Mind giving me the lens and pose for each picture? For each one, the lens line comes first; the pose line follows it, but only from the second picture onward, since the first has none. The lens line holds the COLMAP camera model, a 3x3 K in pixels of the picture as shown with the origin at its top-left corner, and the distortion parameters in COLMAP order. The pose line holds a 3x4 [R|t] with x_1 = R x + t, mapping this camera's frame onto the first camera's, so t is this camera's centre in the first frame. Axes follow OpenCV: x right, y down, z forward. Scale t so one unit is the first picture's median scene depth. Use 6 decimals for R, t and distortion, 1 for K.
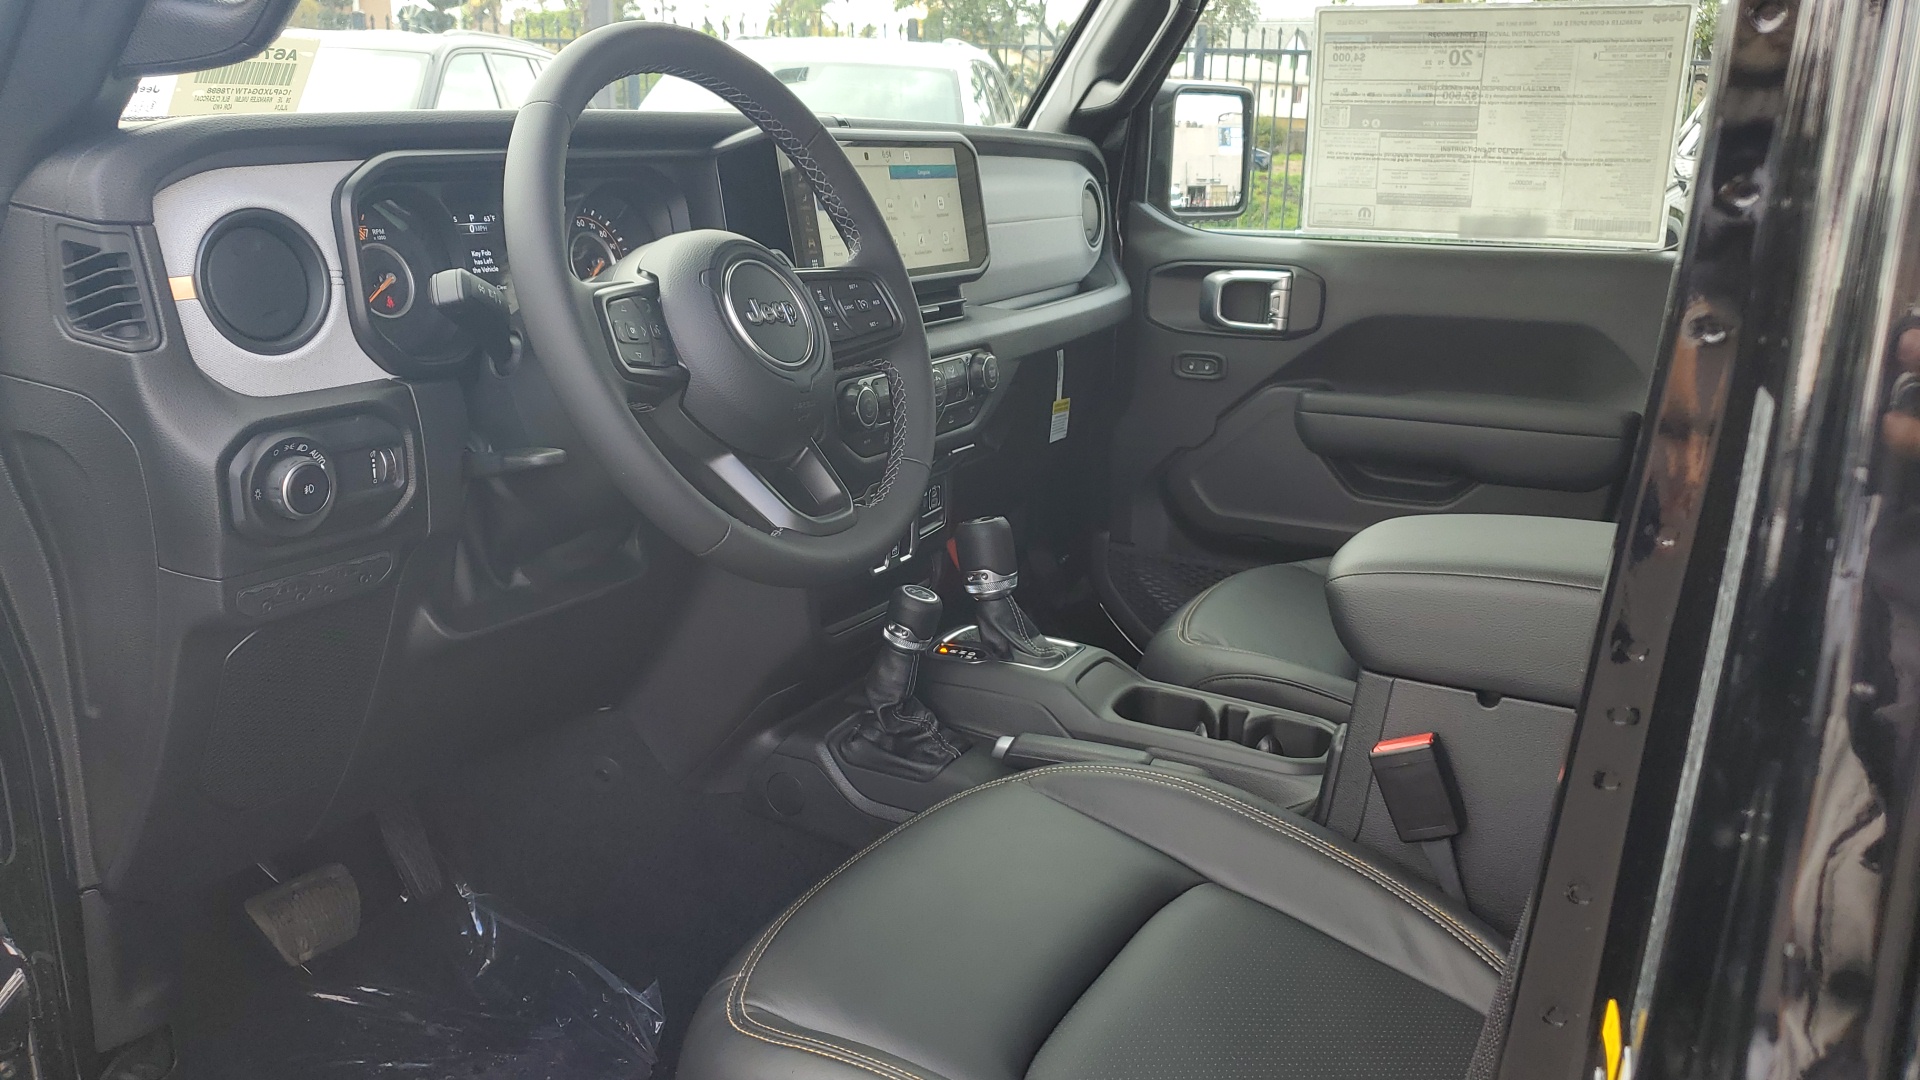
lens RADIAL K [[1520.2, 0, 956.3], [0, 1520.2, 545.5], [0, 0, 1]] dist [0.060336, -0.098159]
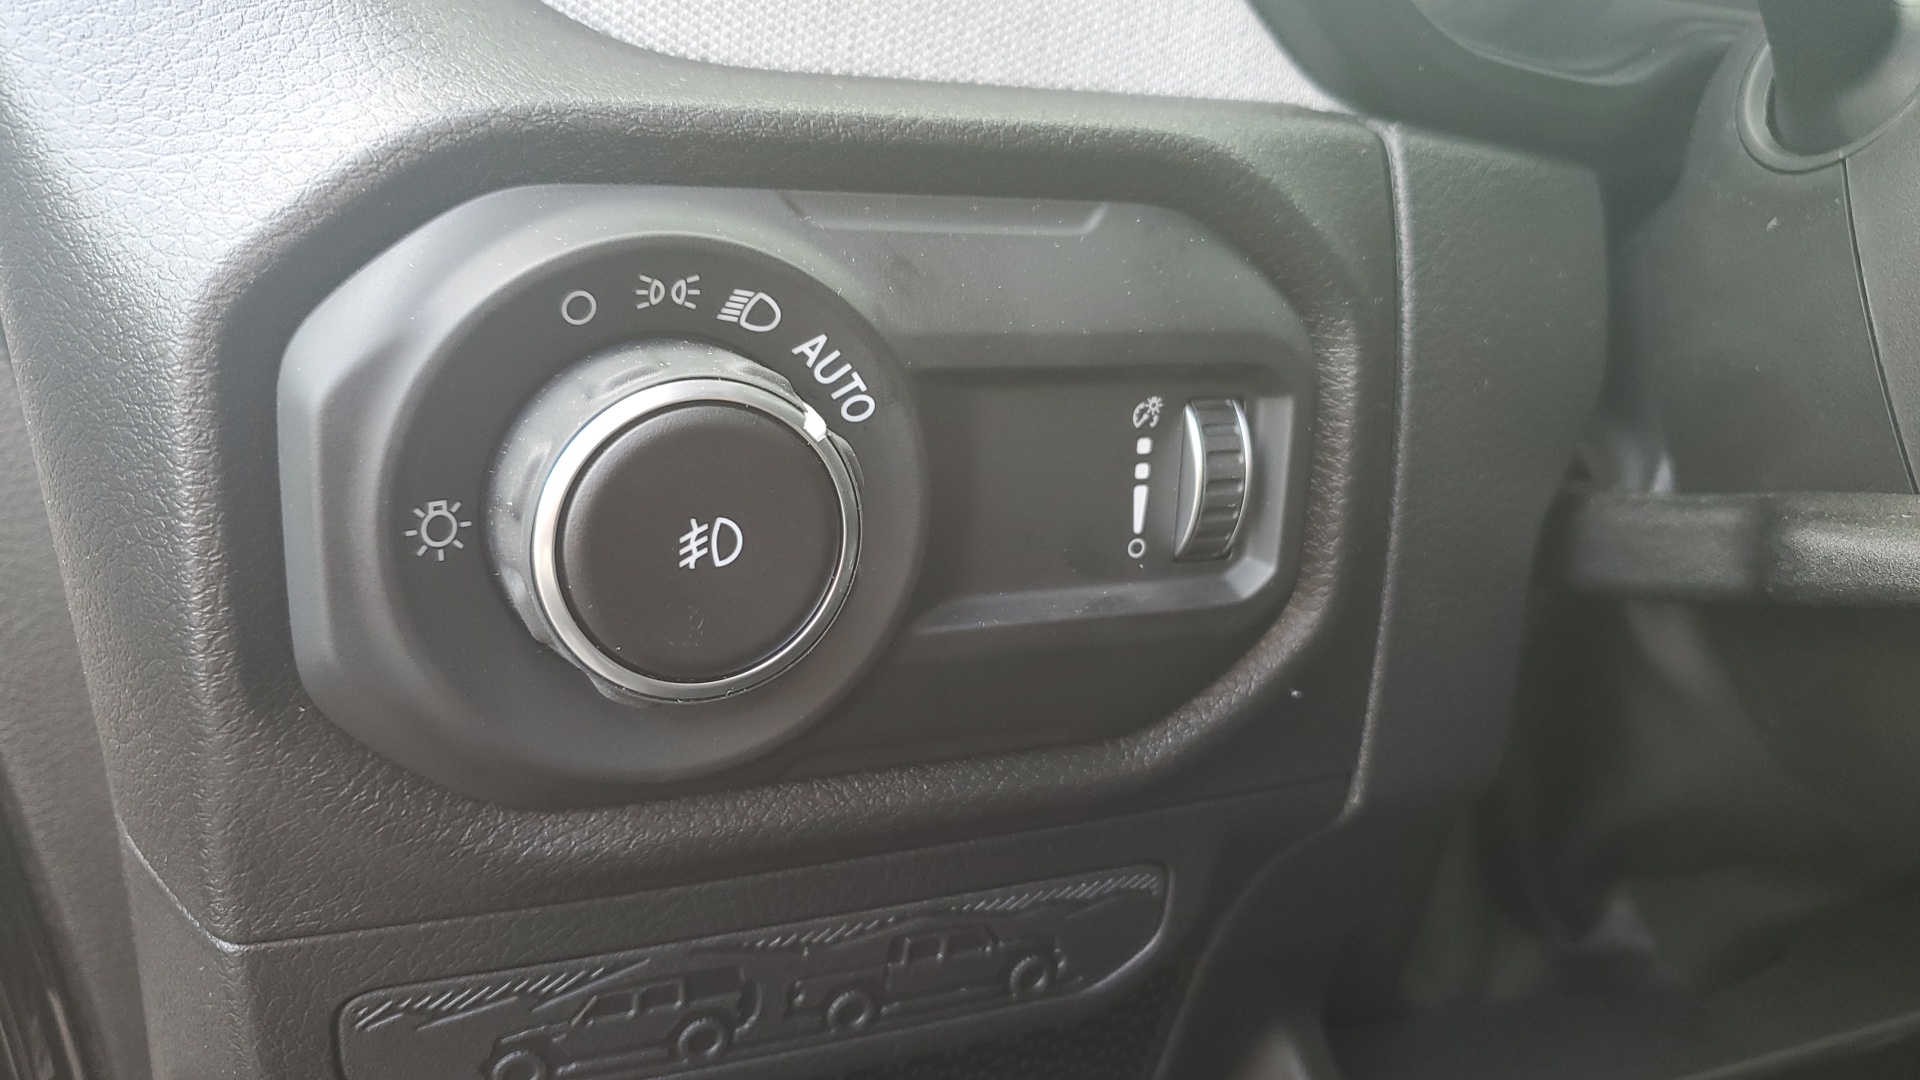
lens RADIAL K [[1520.2, 0, 958.4], [0, 1520.2, 533.0], [0, 0, 1]] dist [0.060336, -0.098159]
pose [[0.807268, 0.160156, -0.568039, -0.285904], [-0.186061, 0.982458, 0.012577, -0.042326], [0.560088, 0.095537, 0.822906, 0.824015]]
